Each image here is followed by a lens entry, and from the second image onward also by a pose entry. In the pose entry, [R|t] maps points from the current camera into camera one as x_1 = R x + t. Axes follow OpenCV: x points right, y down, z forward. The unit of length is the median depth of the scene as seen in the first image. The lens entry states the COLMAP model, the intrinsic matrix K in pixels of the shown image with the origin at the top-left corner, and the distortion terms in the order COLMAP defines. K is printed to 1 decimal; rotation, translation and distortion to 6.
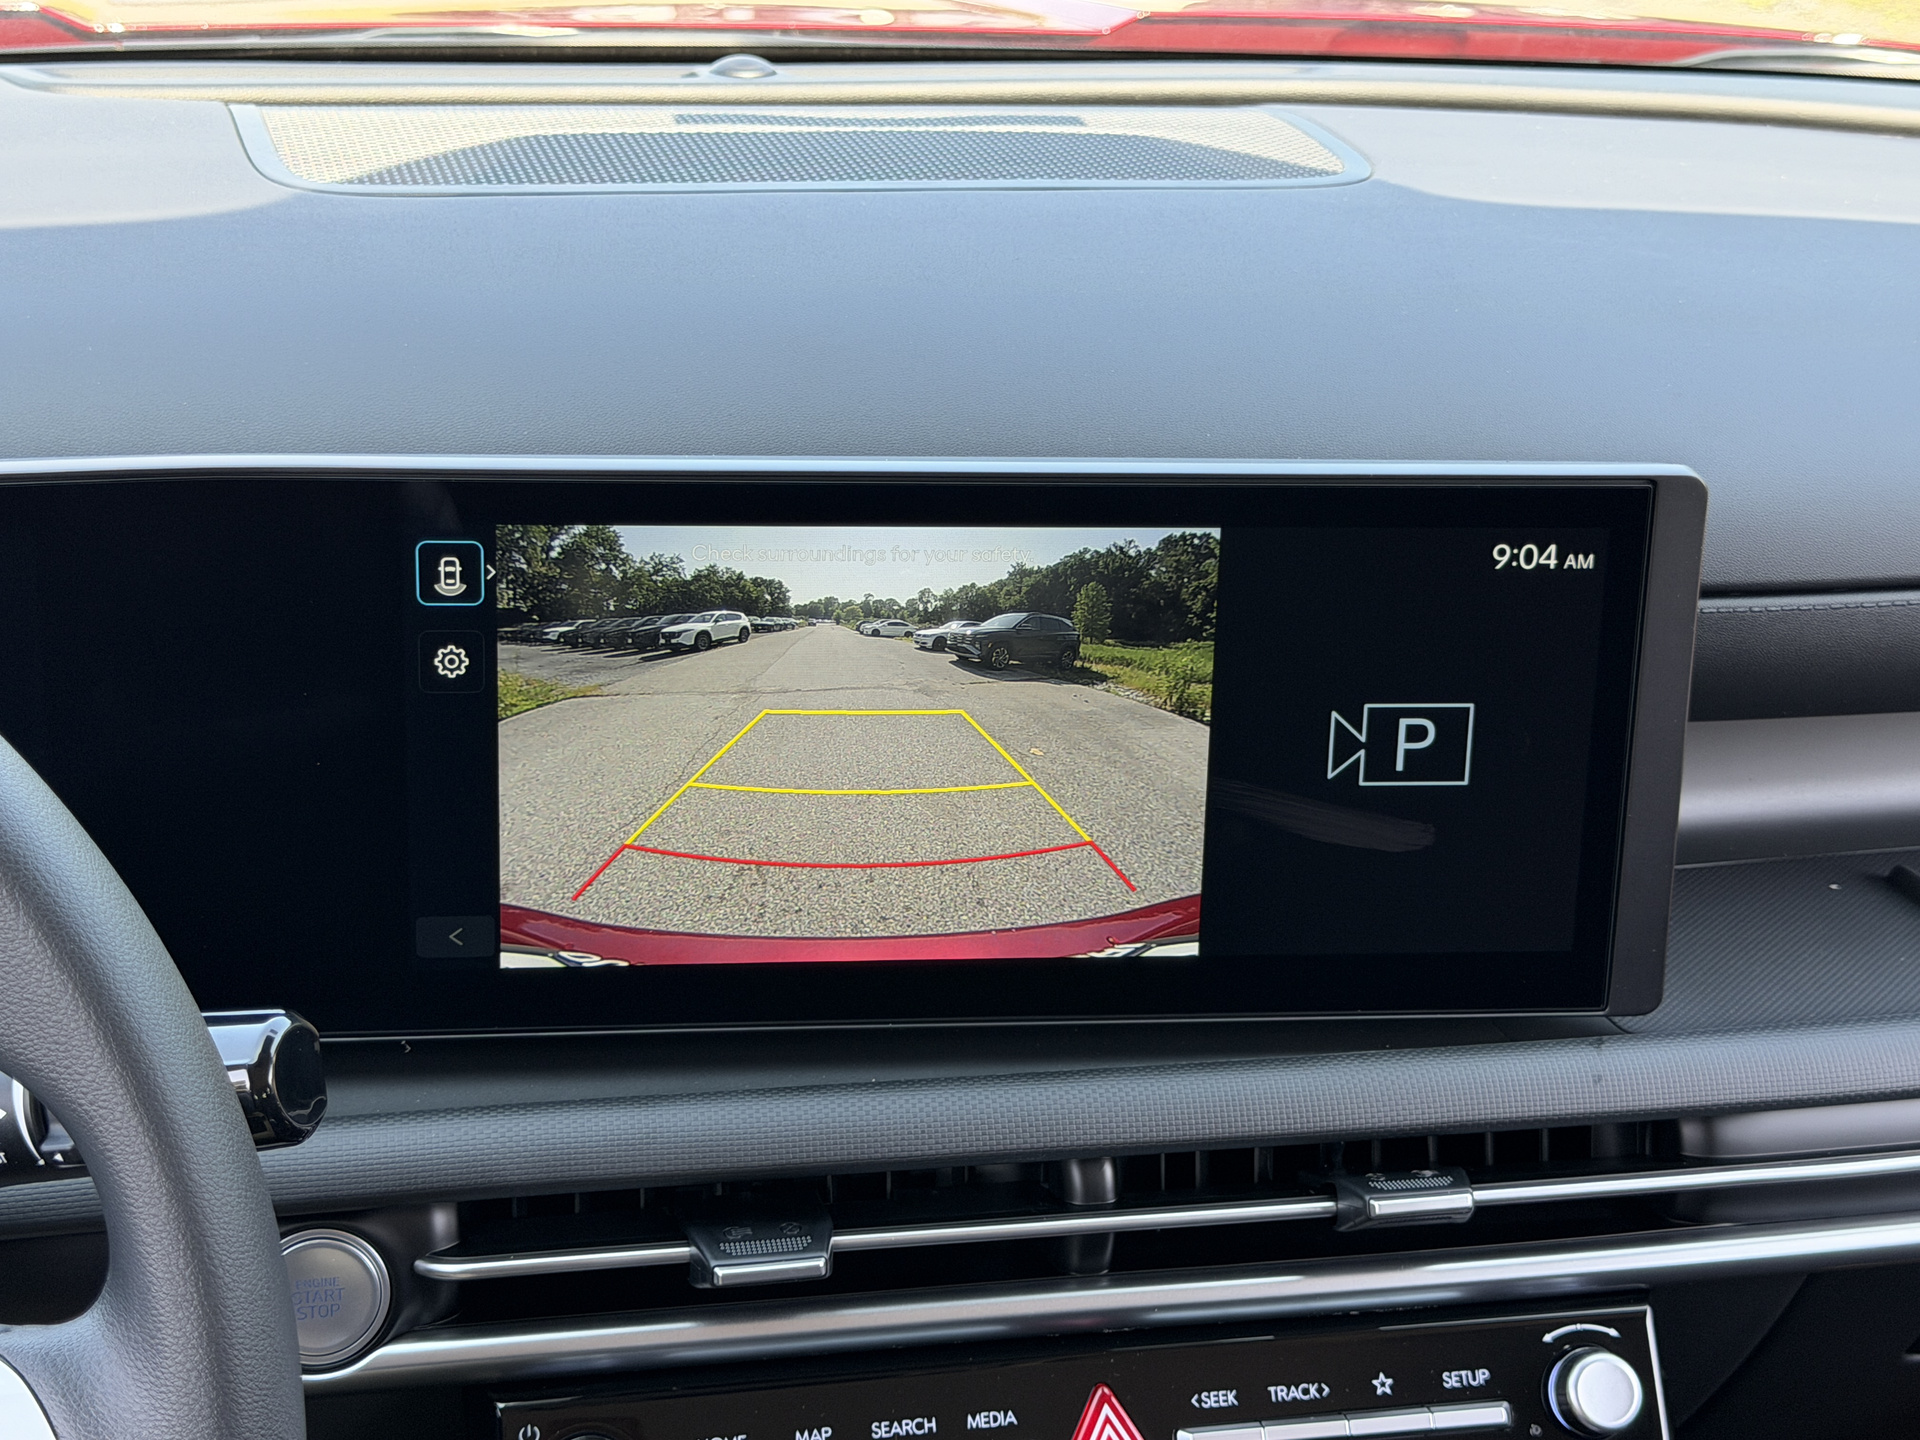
lens RADIAL K [[2884.4, 0, 960.0], [0, 2884.4, 720.0], [0, 0, 1]] dist [0.136372, 0.059121]
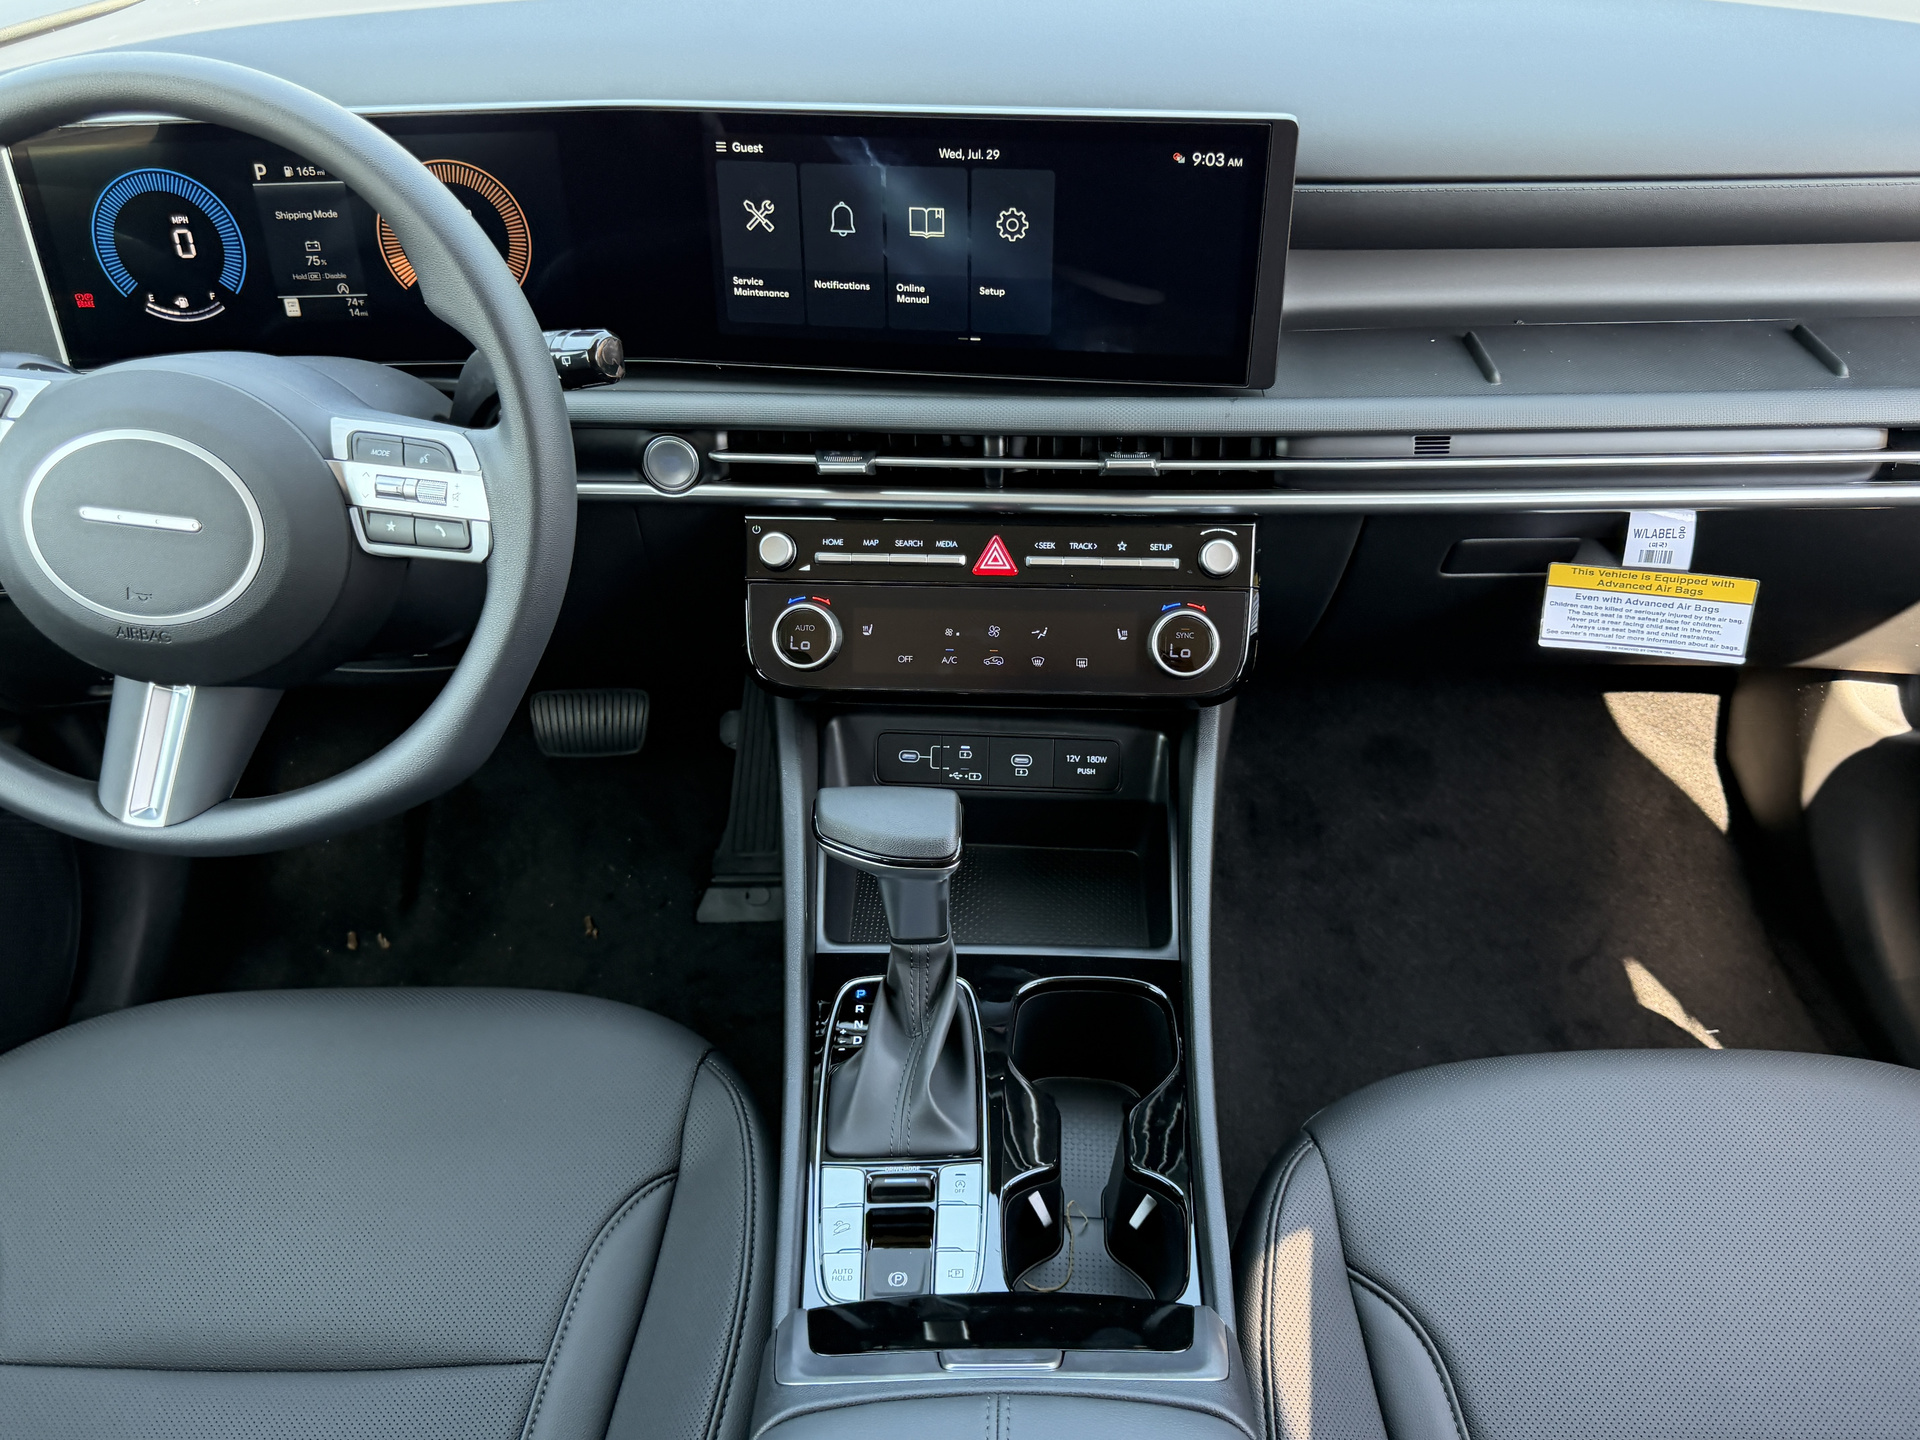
lens RADIAL K [[1635.1, 0, 948.1], [0, 1635.1, 704.2], [0, 0, 1]] dist [0.169369, -0.379217]
pose [[0.955586, 0.112338, -0.272464, 0.384147], [-0.041948, 0.966934, 0.251553, 0.030554], [0.291713, -0.228951, 0.928701, -0.265385]]
